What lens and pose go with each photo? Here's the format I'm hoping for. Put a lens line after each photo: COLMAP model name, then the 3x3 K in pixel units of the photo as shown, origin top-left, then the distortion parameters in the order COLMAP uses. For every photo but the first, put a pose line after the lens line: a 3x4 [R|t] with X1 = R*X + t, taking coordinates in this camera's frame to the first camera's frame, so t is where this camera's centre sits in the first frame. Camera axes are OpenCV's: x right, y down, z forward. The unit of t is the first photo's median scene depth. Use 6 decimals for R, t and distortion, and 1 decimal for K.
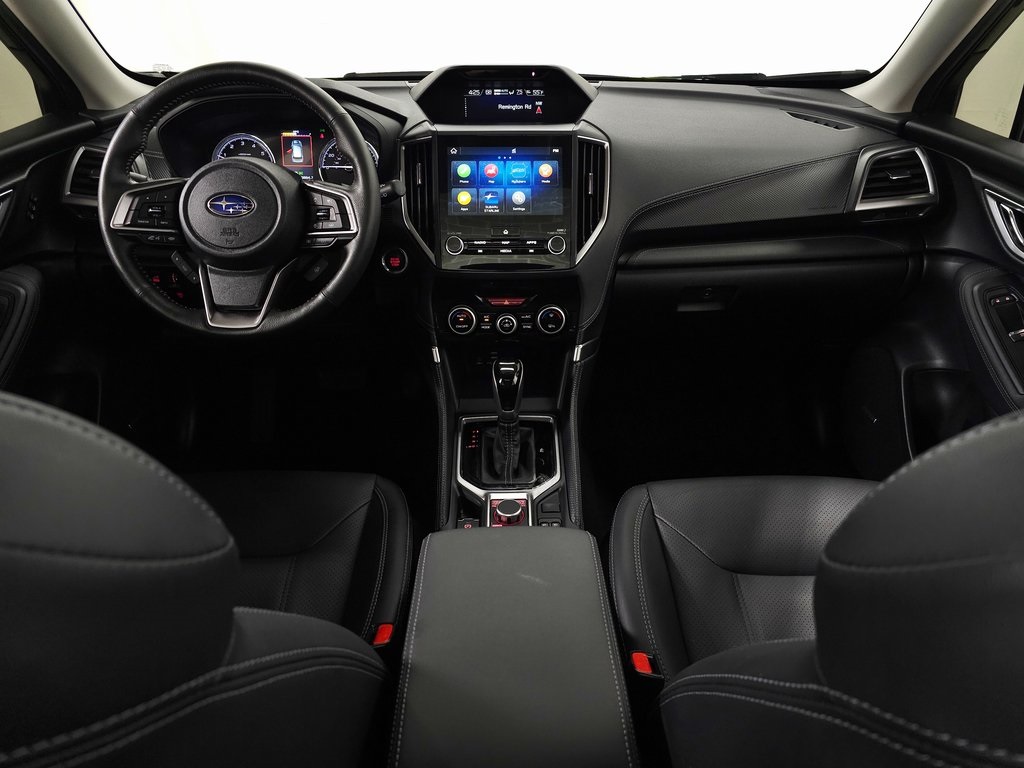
lens RADIAL K [[694.1, 0, 522.9], [0, 694.1, 384.9], [0, 0, 1]] dist [0.070315, -0.079833]
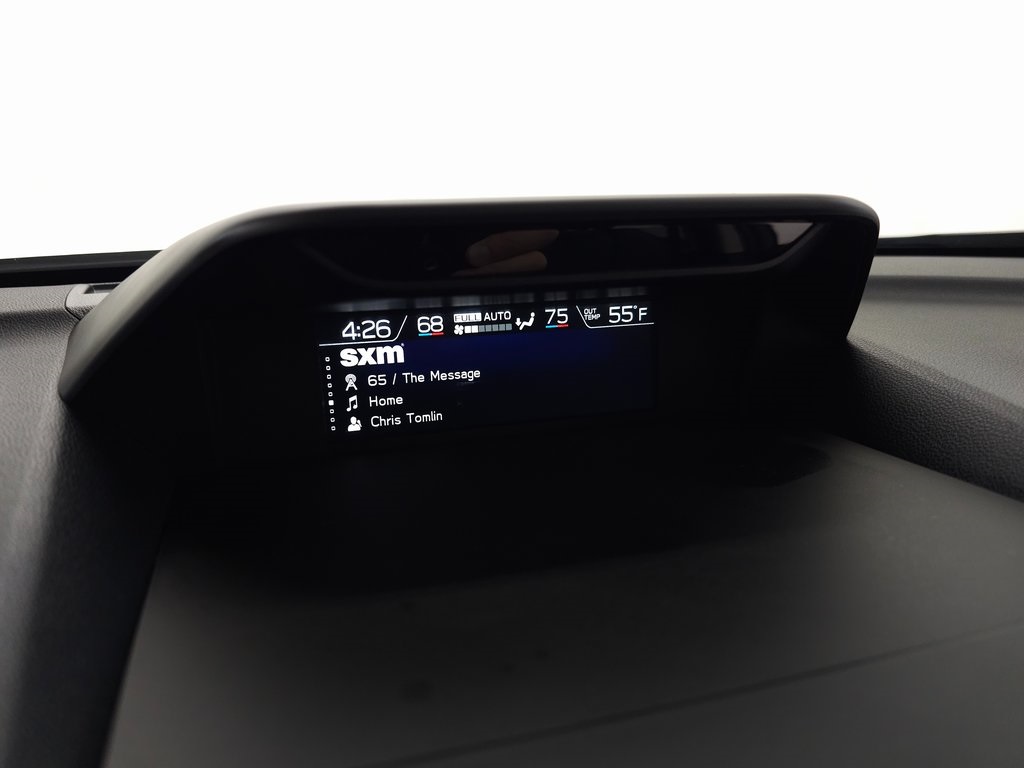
lens RADIAL K [[696.3, 0, 516.4], [0, 696.3, 384.3], [0, 0, 1]] dist [0.053709, -0.072676]
pose [[0.965461, -0.079360, 0.248167, -0.095988], [0.134670, 0.967382, -0.214560, -0.415319], [-0.223045, 0.240570, 0.944657, 0.938527]]
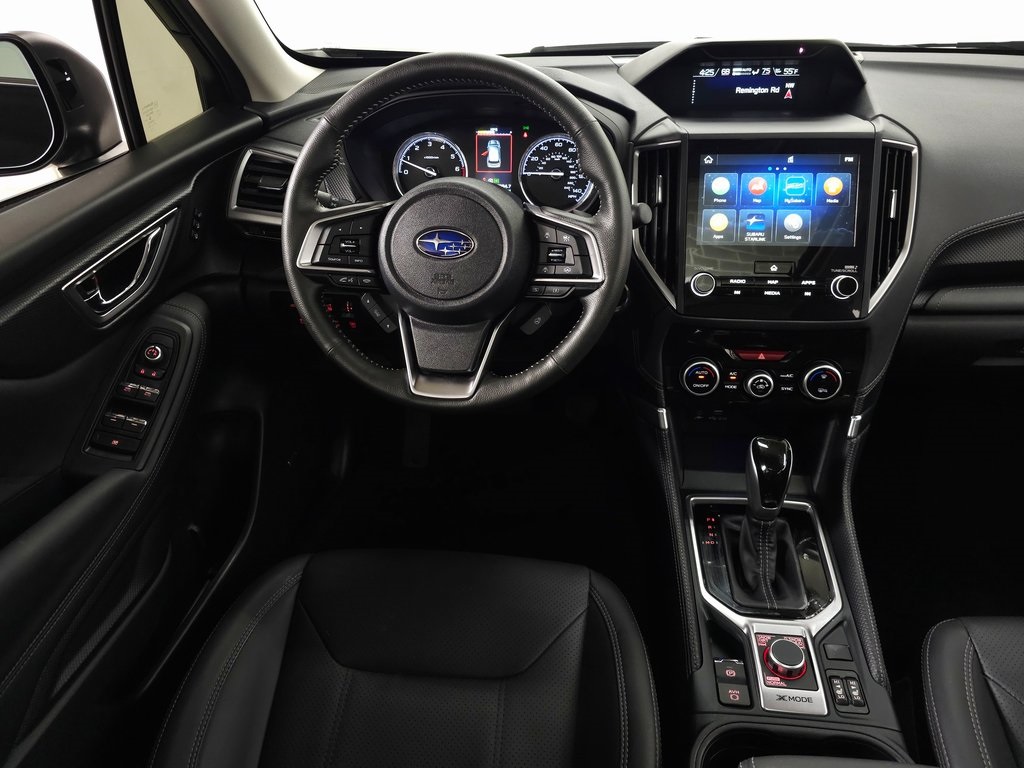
lens RADIAL K [[696.3, 0, 516.4], [0, 696.3, 384.3], [0, 0, 1]] dist [0.053709, -0.072676]
pose [[0.990623, 0.047091, -0.128255, -0.196914], [-0.038974, 0.997119, 0.065078, -0.131691], [0.130950, -0.059470, 0.989604, 0.199487]]
